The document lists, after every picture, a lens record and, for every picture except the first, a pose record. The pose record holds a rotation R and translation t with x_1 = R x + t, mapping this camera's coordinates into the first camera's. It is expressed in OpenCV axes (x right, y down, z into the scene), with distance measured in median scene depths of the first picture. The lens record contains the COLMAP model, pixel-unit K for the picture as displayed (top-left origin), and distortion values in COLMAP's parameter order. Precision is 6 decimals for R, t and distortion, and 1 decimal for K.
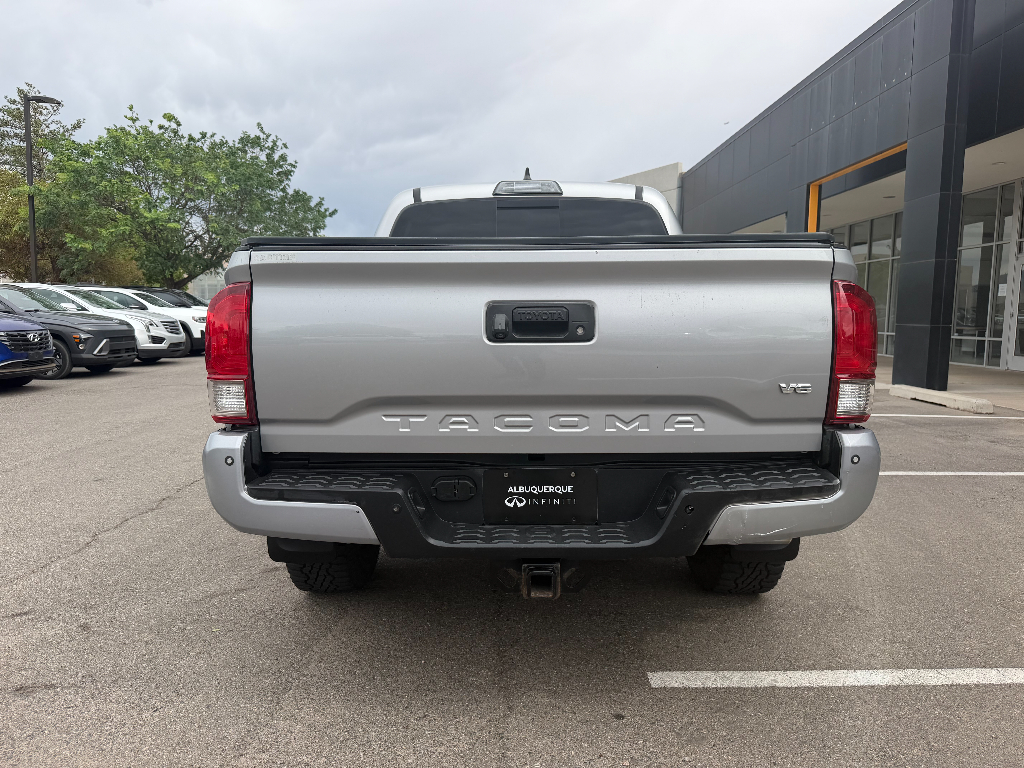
lens RADIAL K [[729.3, 0, 505.0], [0, 729.3, 383.7], [0, 0, 1]] dist [0.027674, -0.032977]
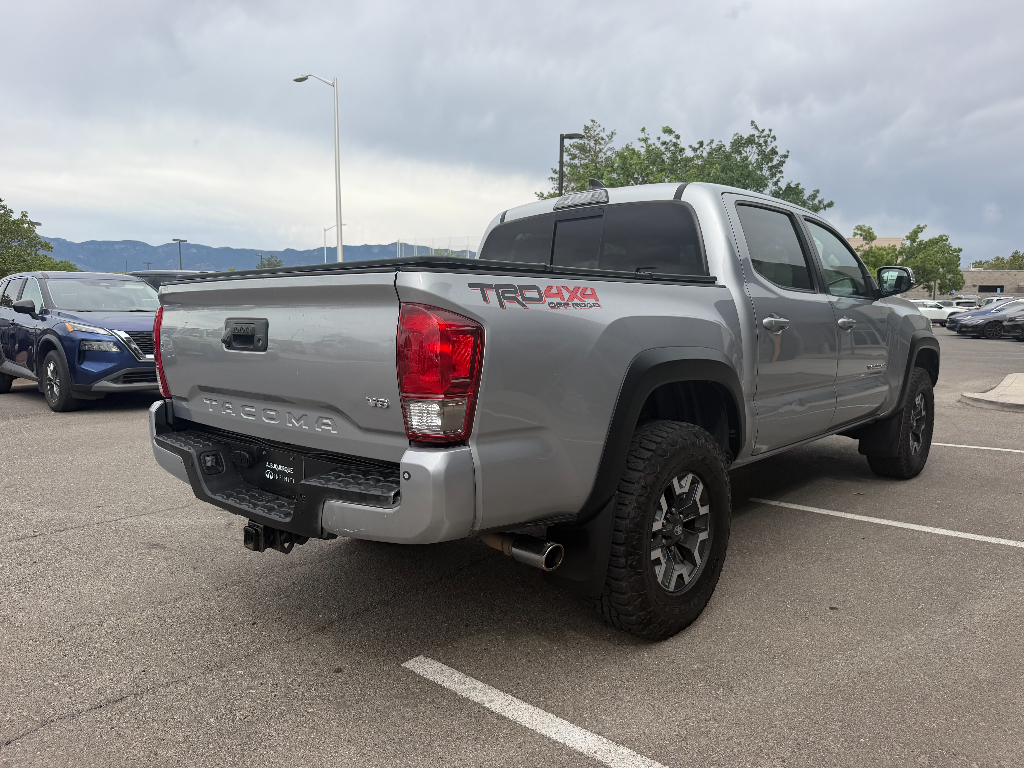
lens RADIAL K [[729.3, 0, 508.1], [0, 729.3, 386.5], [0, 0, 1]] dist [0.027674, -0.032977]
pose [[0.746744, 0.065611, -0.661868, 0.110175], [-0.059714, 0.997717, 0.031532, -0.005480], [0.662426, 0.015976, 0.748957, 0.029065]]
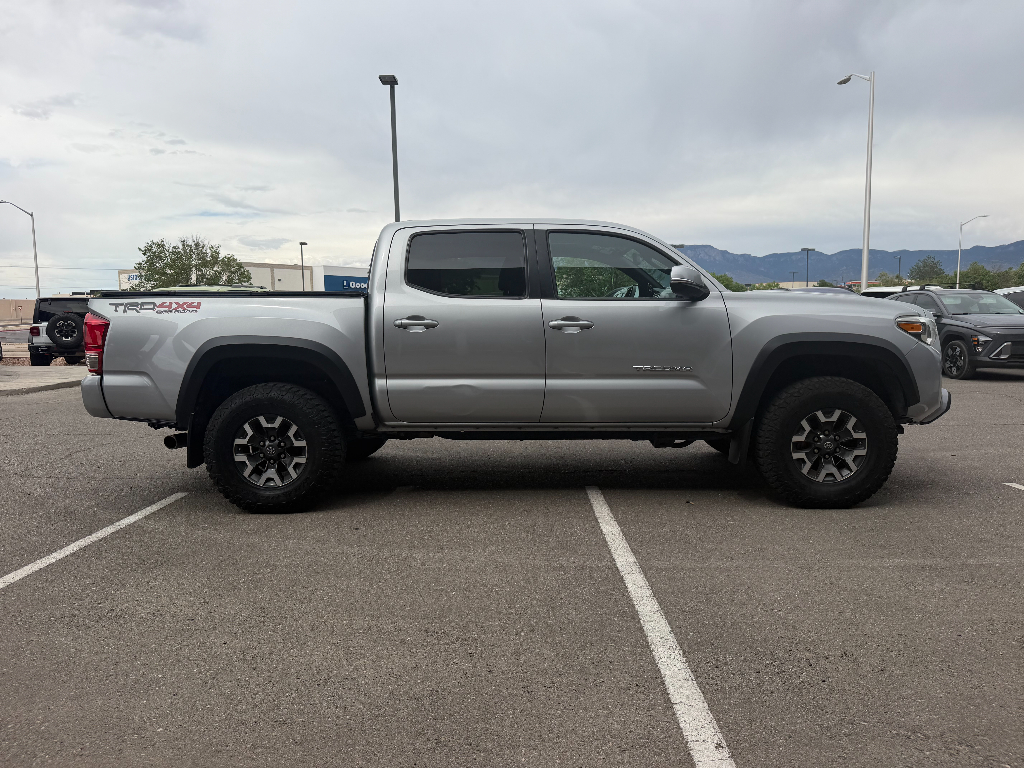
lens RADIAL K [[729.3, 0, 513.7], [0, 729.3, 397.6], [0, 0, 1]] dist [0.027674, -0.032977]
pose [[-0.011397, 0.101955, -0.994724, 0.254114], [-0.083858, 0.991186, 0.102554, -0.019877], [0.996413, 0.084584, -0.002747, 0.215174]]
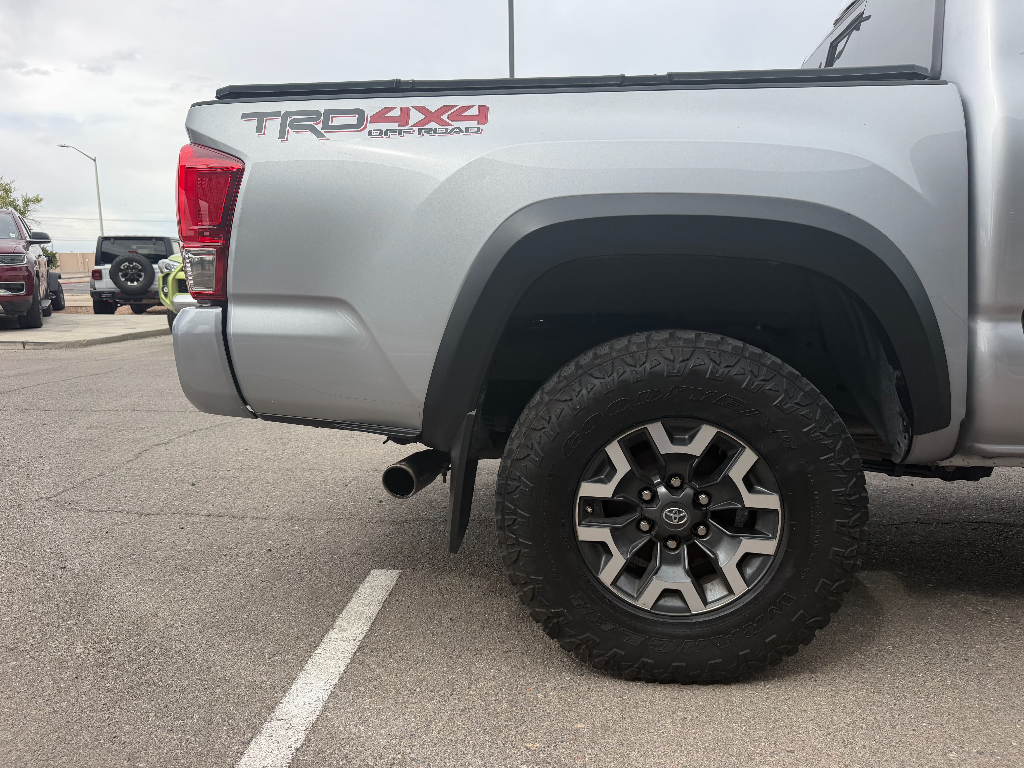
lens RADIAL K [[729.3, 0, 512.4], [0, 729.3, 391.8], [0, 0, 1]] dist [0.027674, -0.032977]
pose [[-0.082679, 0.151091, -0.985056, 0.123147], [-0.088112, 0.983461, 0.158242, -0.000995], [0.992673, 0.099879, -0.067998, 0.133791]]
